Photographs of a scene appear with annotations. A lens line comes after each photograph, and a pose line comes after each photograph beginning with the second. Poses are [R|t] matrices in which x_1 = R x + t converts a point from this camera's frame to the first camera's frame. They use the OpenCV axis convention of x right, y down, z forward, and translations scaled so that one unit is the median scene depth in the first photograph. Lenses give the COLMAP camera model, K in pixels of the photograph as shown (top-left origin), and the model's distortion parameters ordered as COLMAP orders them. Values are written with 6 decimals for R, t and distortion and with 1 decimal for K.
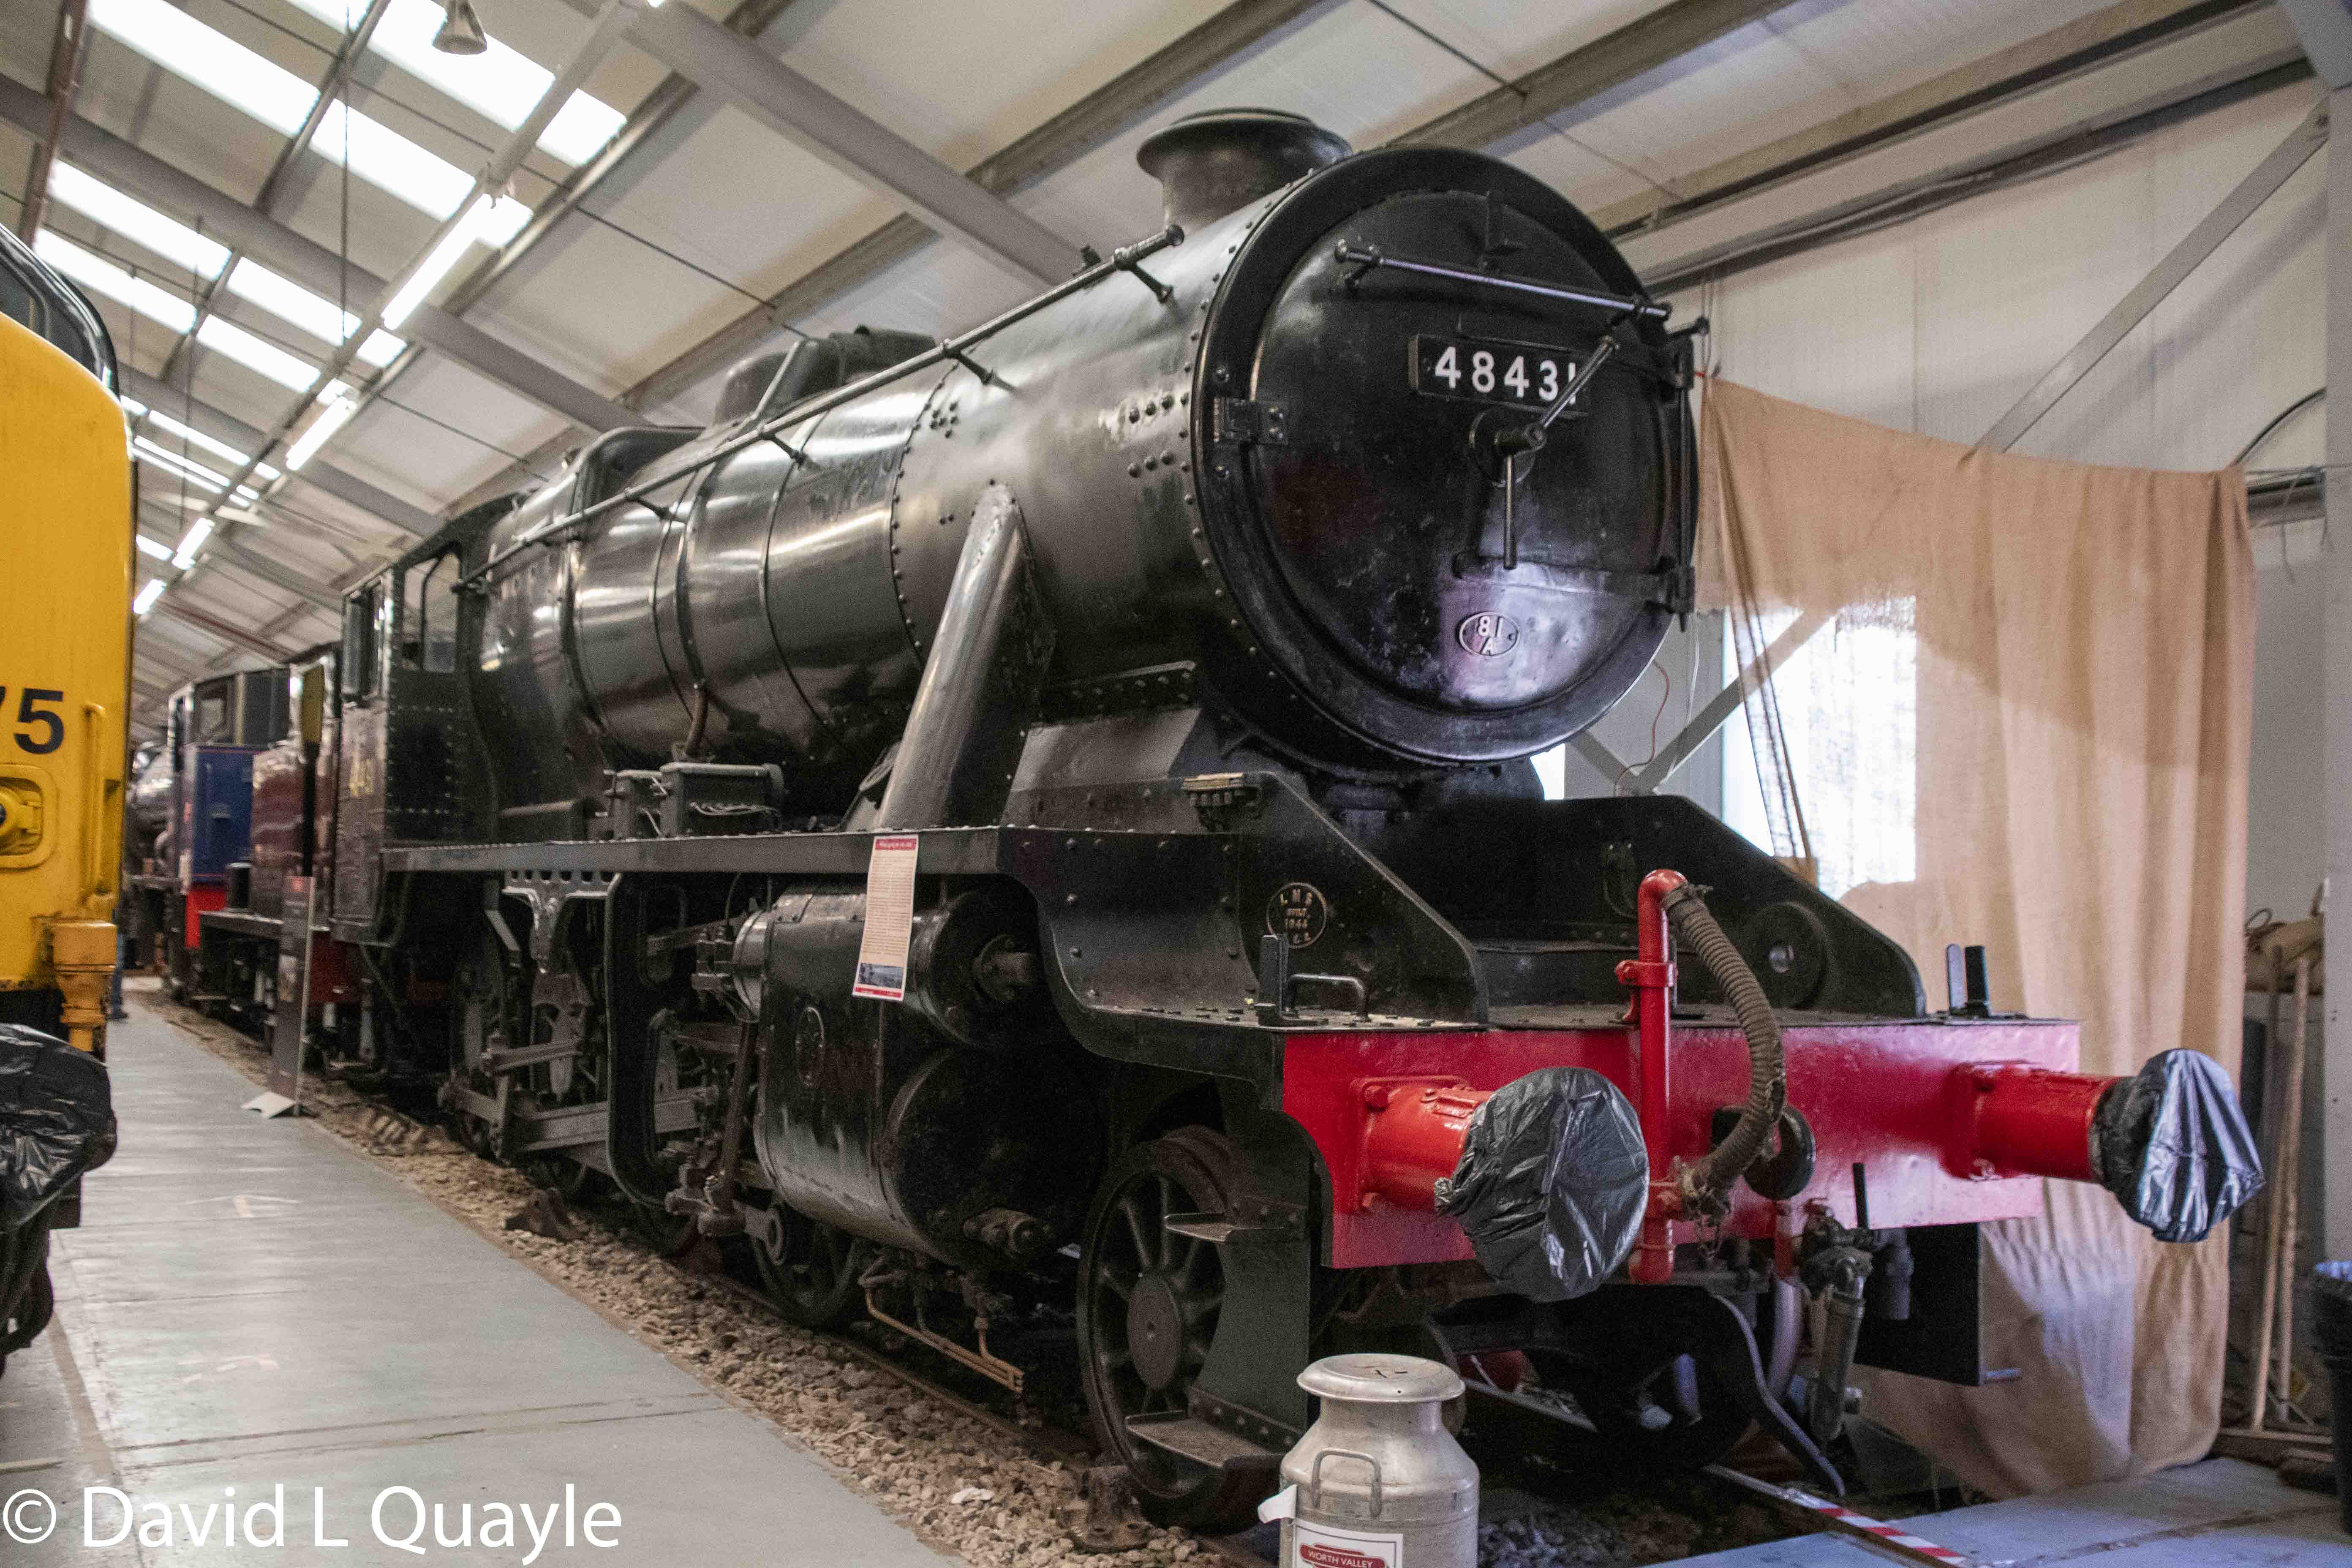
lens RADIAL K [[2256.2, 0, 1176.0], [0, 2256.2, 784.0], [0, 0, 1]] dist [-0.000294, -0.001063]
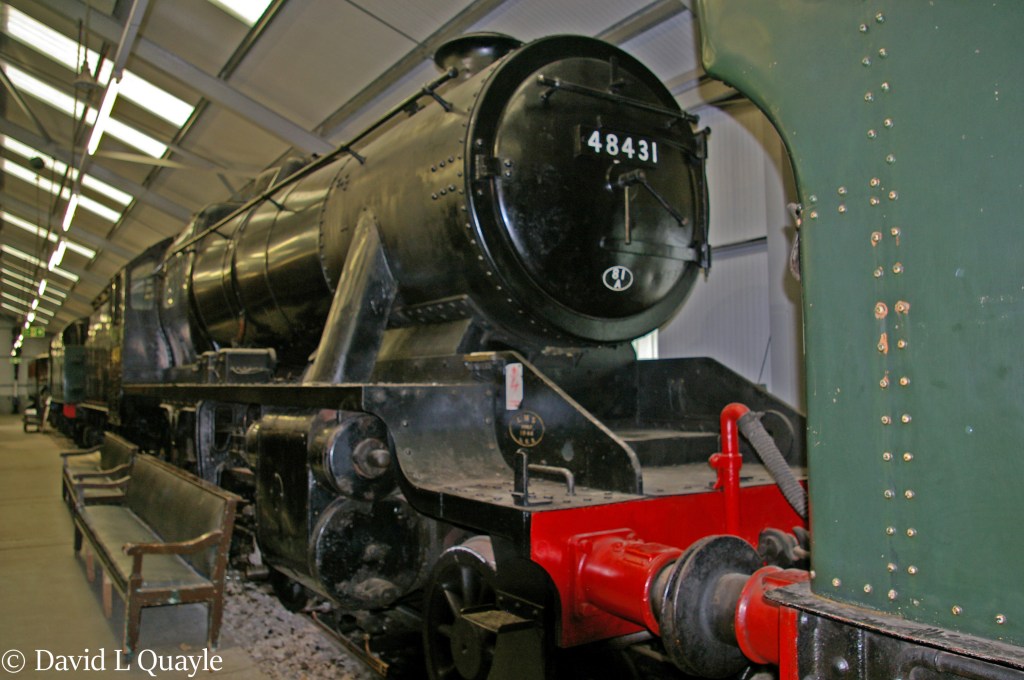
lens RADIAL K [[911.1, 0, 536.1], [0, 911.1, 345.6], [0, 0, 1]] dist [-0.033626, -0.000846]
pose [[0.995903, -0.022723, 0.087525, -0.002806], [0.023018, 0.999732, -0.002362, -0.007249], [-0.087448, 0.004367, 0.996159, 0.208604]]
